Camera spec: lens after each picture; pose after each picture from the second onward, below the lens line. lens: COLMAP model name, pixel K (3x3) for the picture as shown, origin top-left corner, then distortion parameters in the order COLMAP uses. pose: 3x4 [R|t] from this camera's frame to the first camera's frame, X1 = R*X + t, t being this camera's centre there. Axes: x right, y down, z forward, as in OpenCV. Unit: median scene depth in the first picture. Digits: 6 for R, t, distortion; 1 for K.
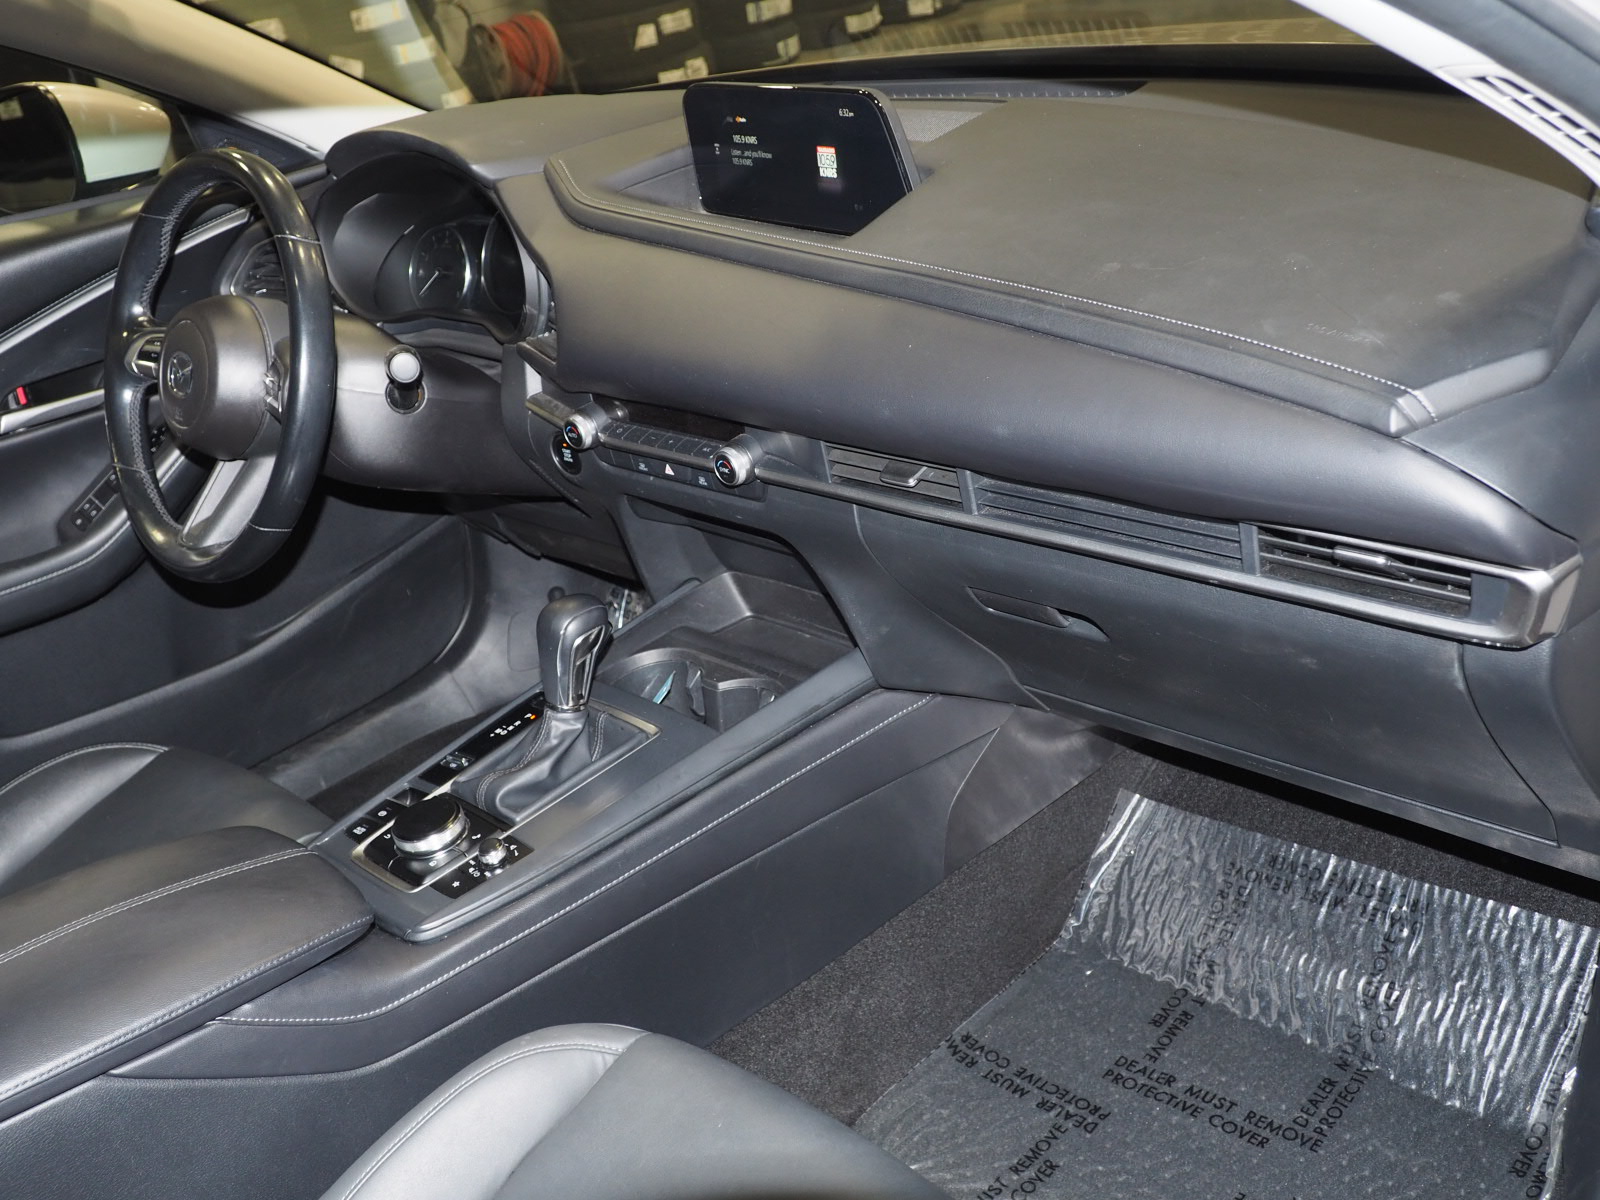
lens RADIAL K [[1665.7, 0, 800.0], [0, 1665.7, 600.0], [0, 0, 1]] dist [-0.006860, -0.020508]
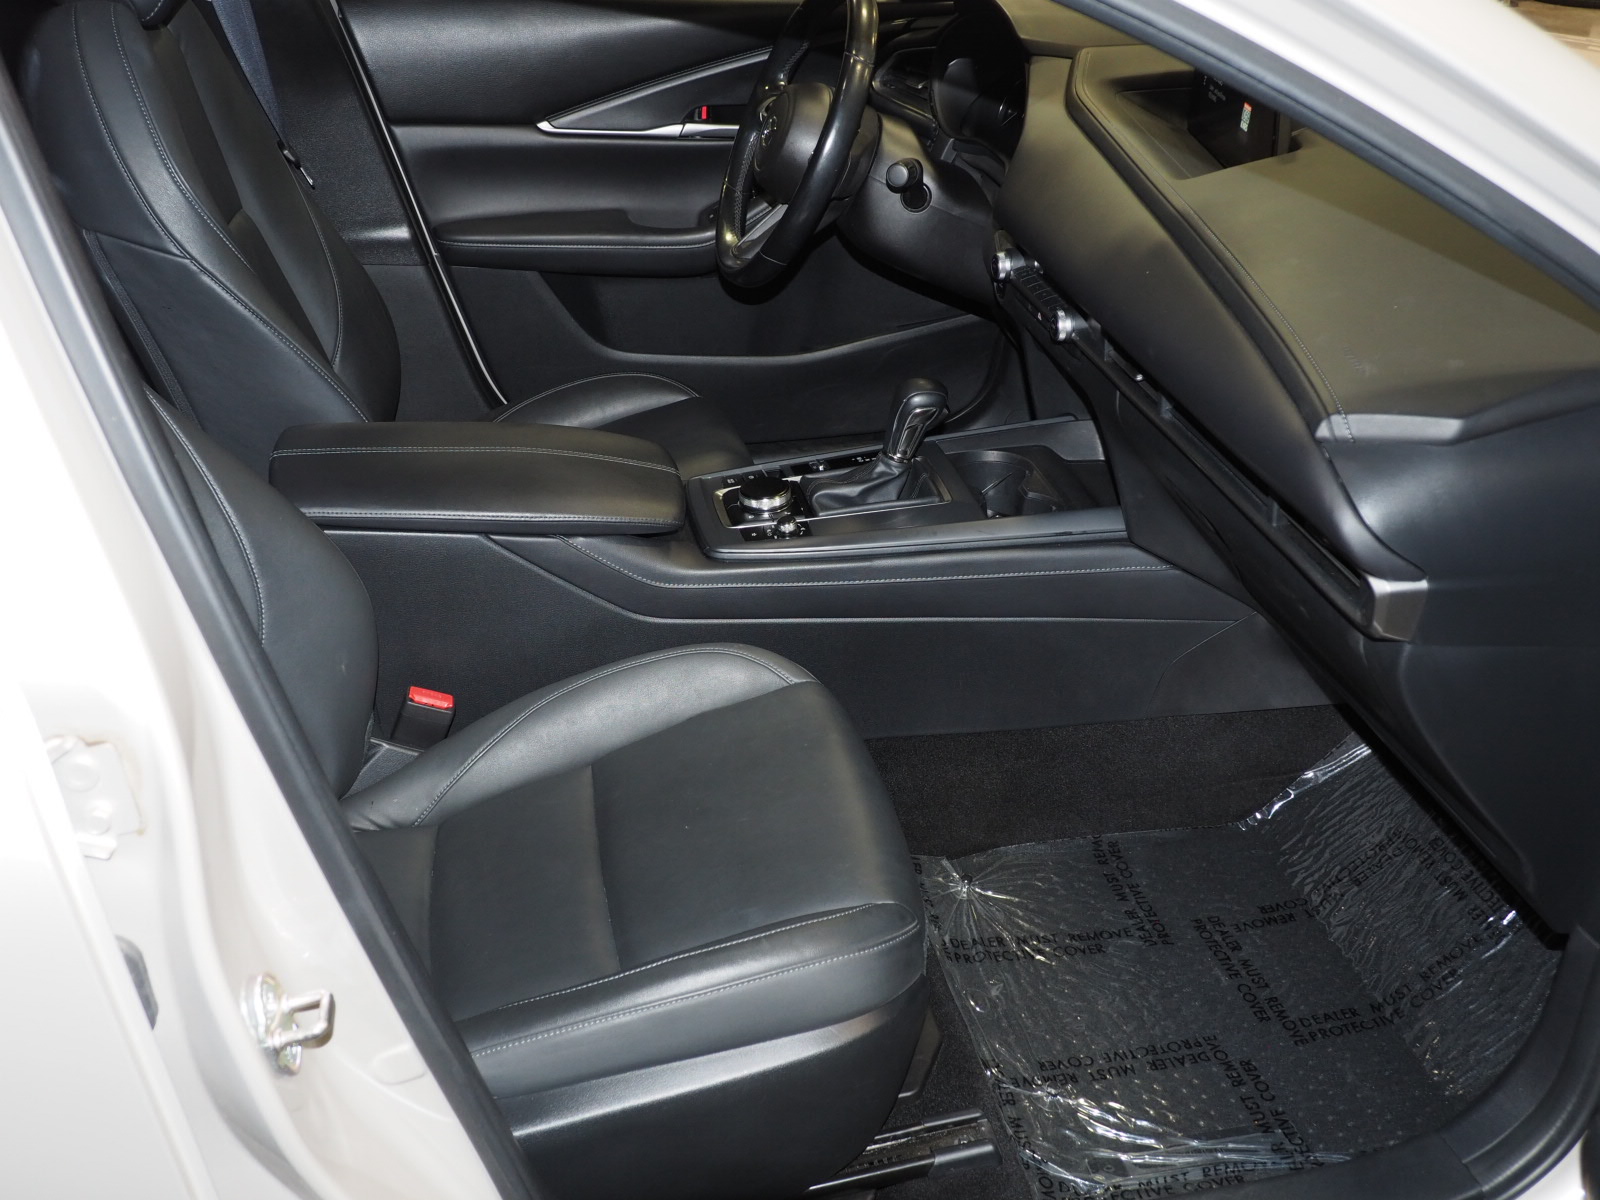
lens RADIAL K [[1665.7, 0, 800.0], [0, 1665.7, 600.0], [0, 0, 1]] dist [-0.006860, -0.020508]
pose [[0.819110, 0.409765, -0.401436, 0.363133], [-0.367421, 0.912191, 0.181412, -0.042844], [0.440522, -0.001100, 0.897741, -0.221325]]
